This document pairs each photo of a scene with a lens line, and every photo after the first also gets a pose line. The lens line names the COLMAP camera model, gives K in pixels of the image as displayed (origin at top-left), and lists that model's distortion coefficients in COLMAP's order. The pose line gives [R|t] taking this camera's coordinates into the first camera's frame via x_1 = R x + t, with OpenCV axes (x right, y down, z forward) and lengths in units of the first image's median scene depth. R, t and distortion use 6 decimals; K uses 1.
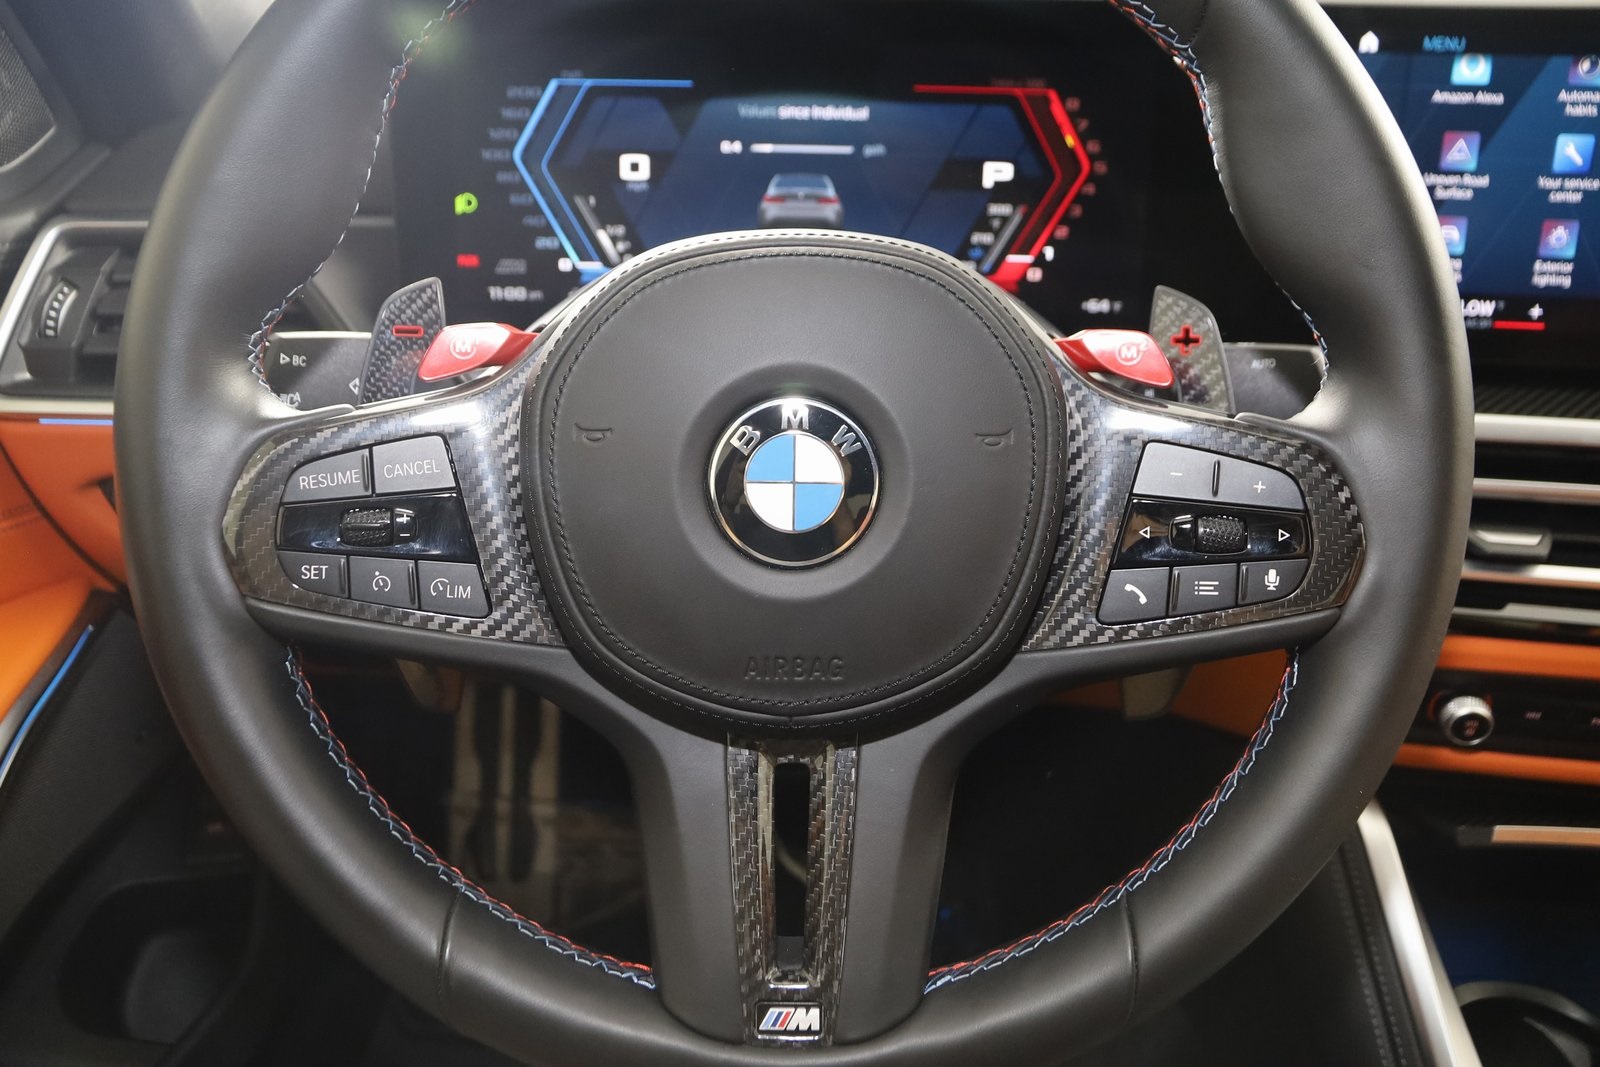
lens RADIAL K [[1208.5, 0, 800.0], [0, 1208.5, 533.5], [0, 0, 1]] dist [-0.092663, 0.108980]
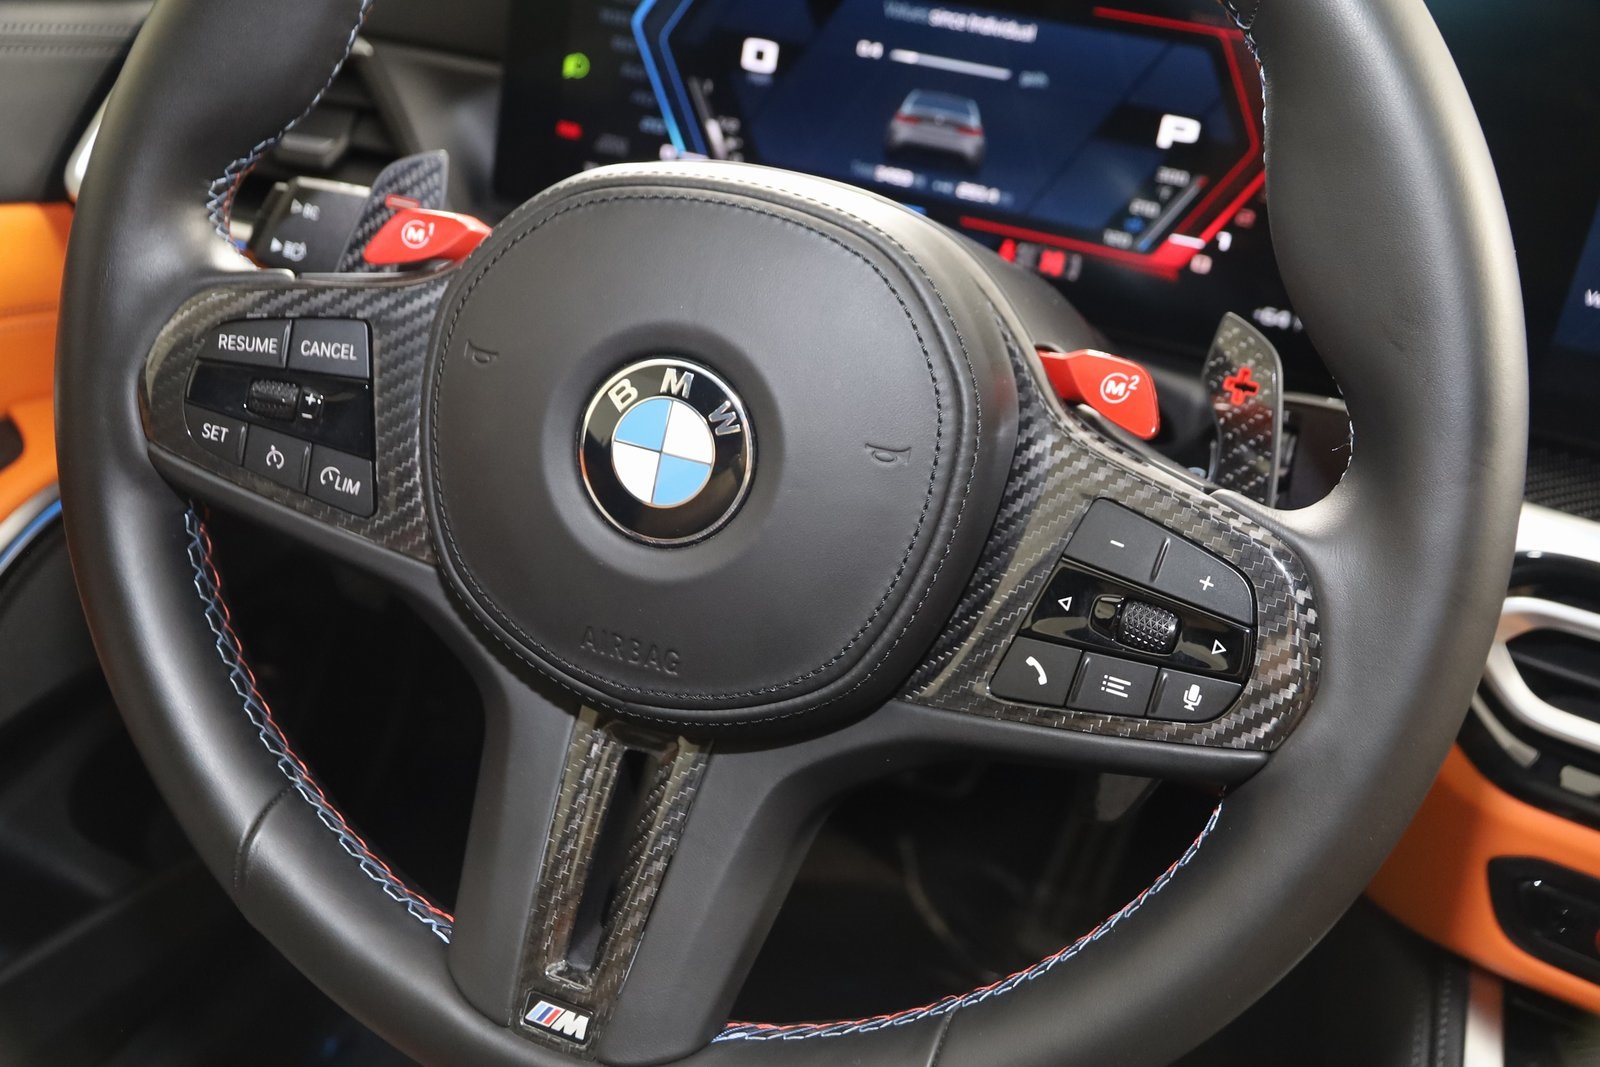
lens RADIAL K [[1479.1, 0, 800.0], [0, 1479.1, 533.5], [0, 0, 1]] dist [-0.012355, -0.005097]
pose [[0.936392, 0.235636, -0.260088, 0.369510], [-0.223321, 0.971749, 0.076369, -0.084895], [0.270735, -0.013429, 0.962560, -0.041634]]
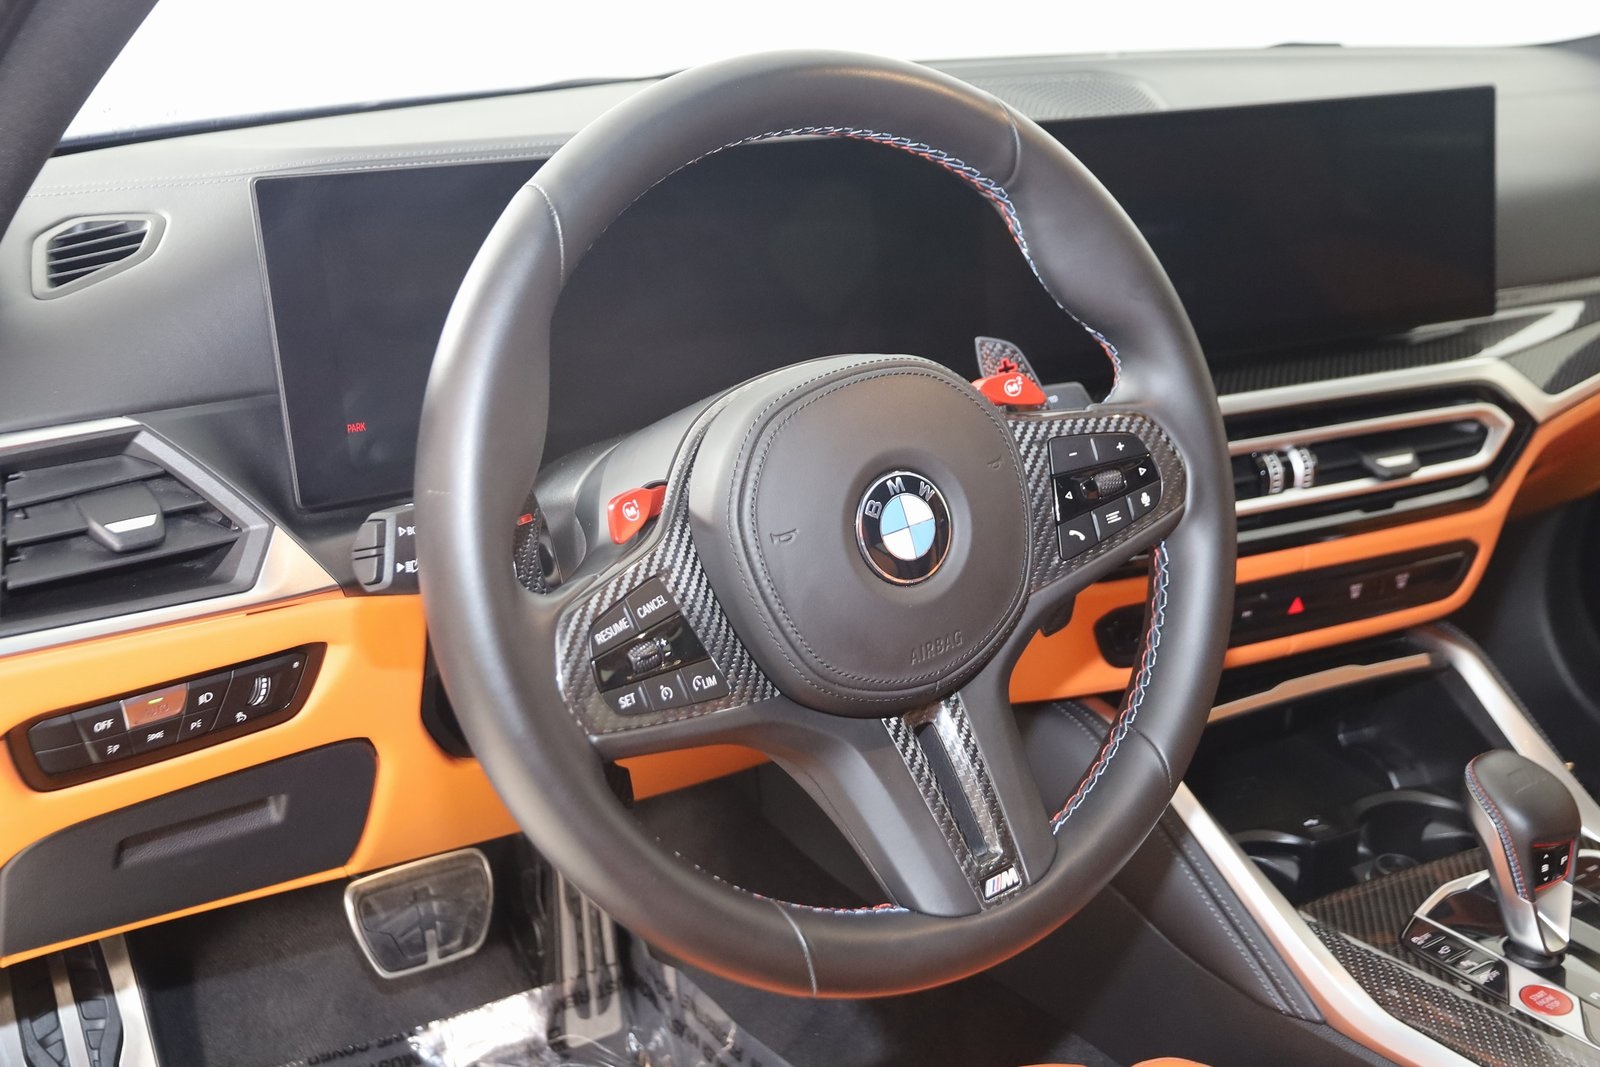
lens RADIAL K [[1776.4, 0, 800.0], [0, 1776.4, 533.5], [0, 0, 1]] dist [0.062834, 0.024800]
pose [[0.811845, -0.294679, 0.504055, -1.152681], [0.322504, 0.945972, 0.033597, -0.142461], [-0.486722, 0.135284, 0.863018, -0.792645]]
